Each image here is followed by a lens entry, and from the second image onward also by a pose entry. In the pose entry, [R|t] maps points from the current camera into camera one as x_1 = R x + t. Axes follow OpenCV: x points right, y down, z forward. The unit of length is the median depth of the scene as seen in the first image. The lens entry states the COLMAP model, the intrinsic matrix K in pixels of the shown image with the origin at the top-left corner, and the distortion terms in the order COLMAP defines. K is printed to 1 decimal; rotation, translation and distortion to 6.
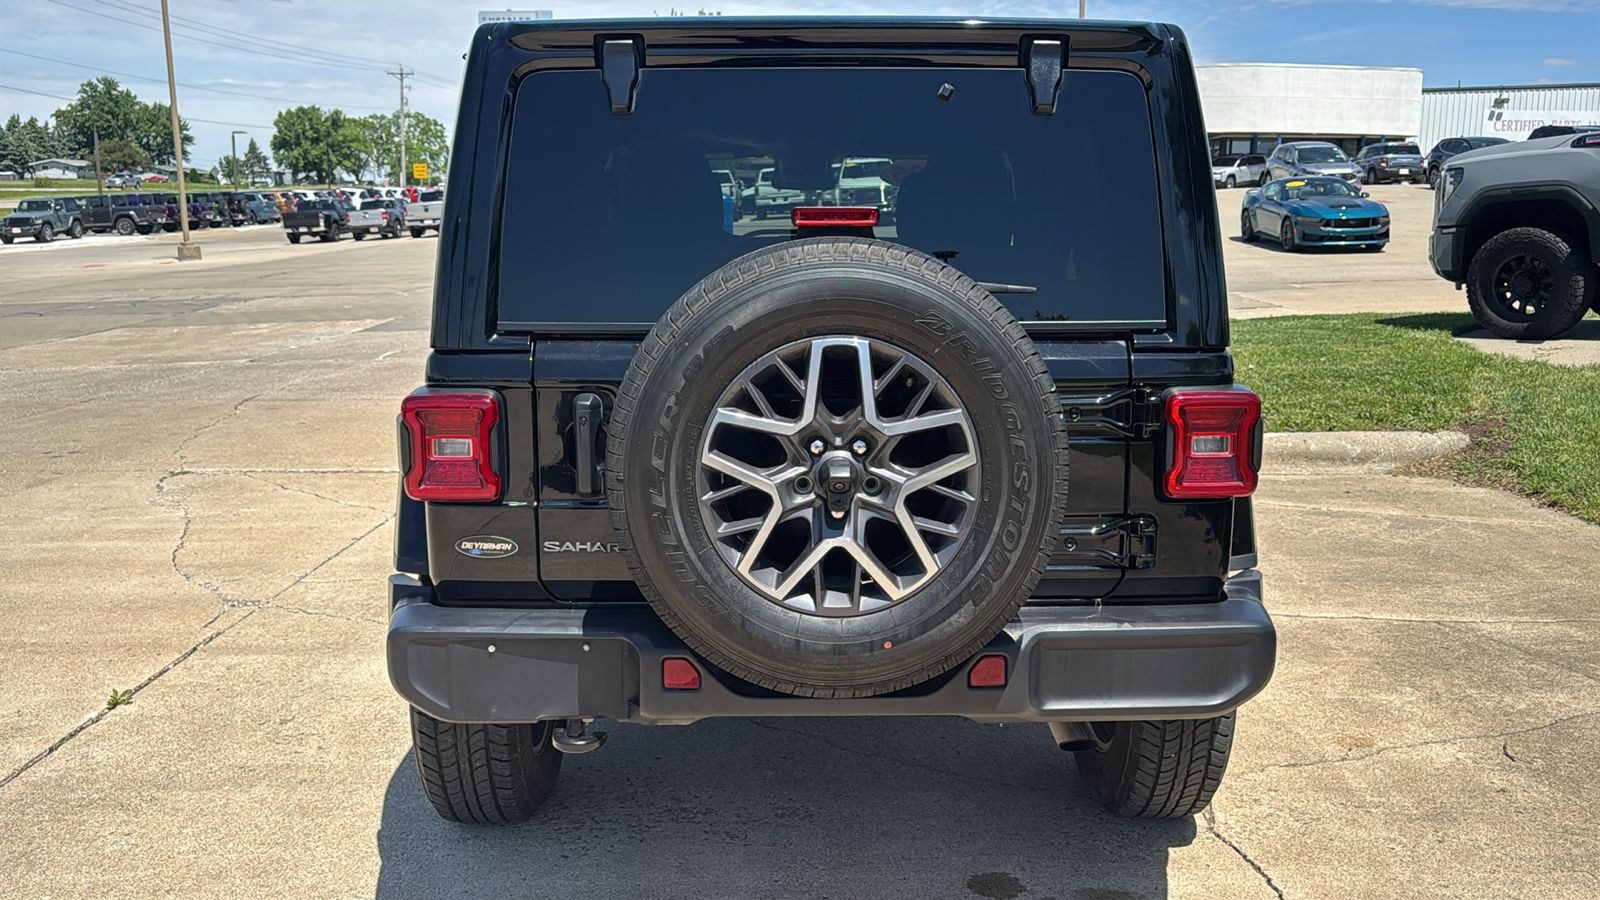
lens RADIAL K [[1399.4, 0, 808.1], [0, 1399.4, 450.8], [0, 0, 1]] dist [0.022272, 0.000188]
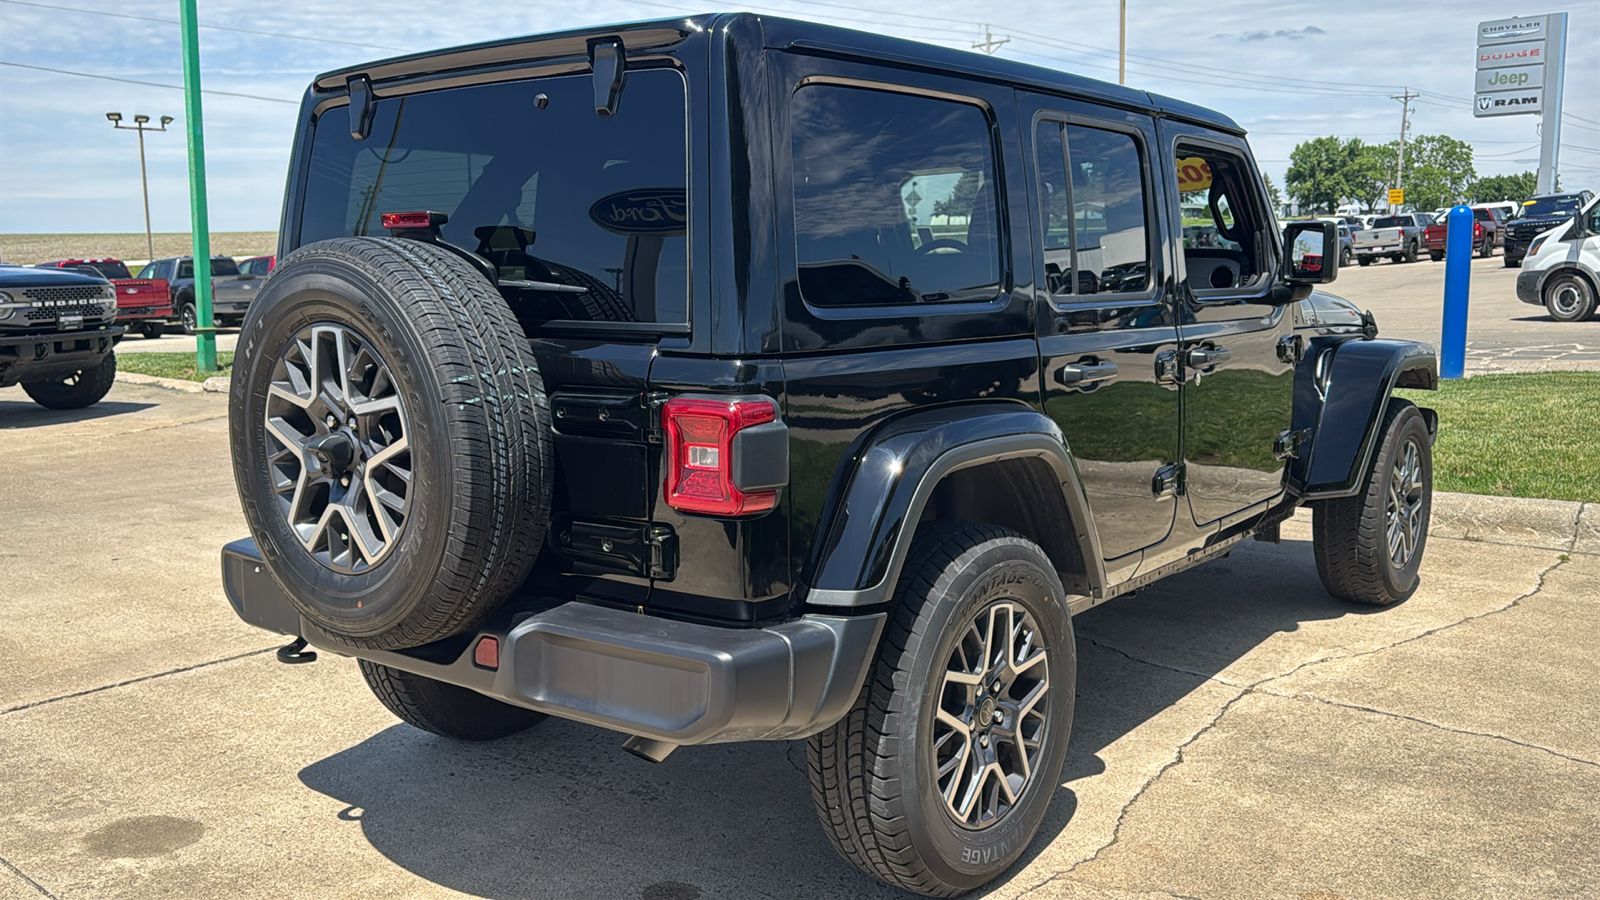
lens RADIAL K [[1399.4, 0, 808.1], [0, 1399.4, 450.8], [0, 0, 1]] dist [0.022272, 0.000188]
pose [[0.761833, 0.078172, -0.643040, 1.039844], [-0.092217, 0.995669, 0.011788, -0.028282], [0.641176, 0.050319, 0.765742, 0.369208]]
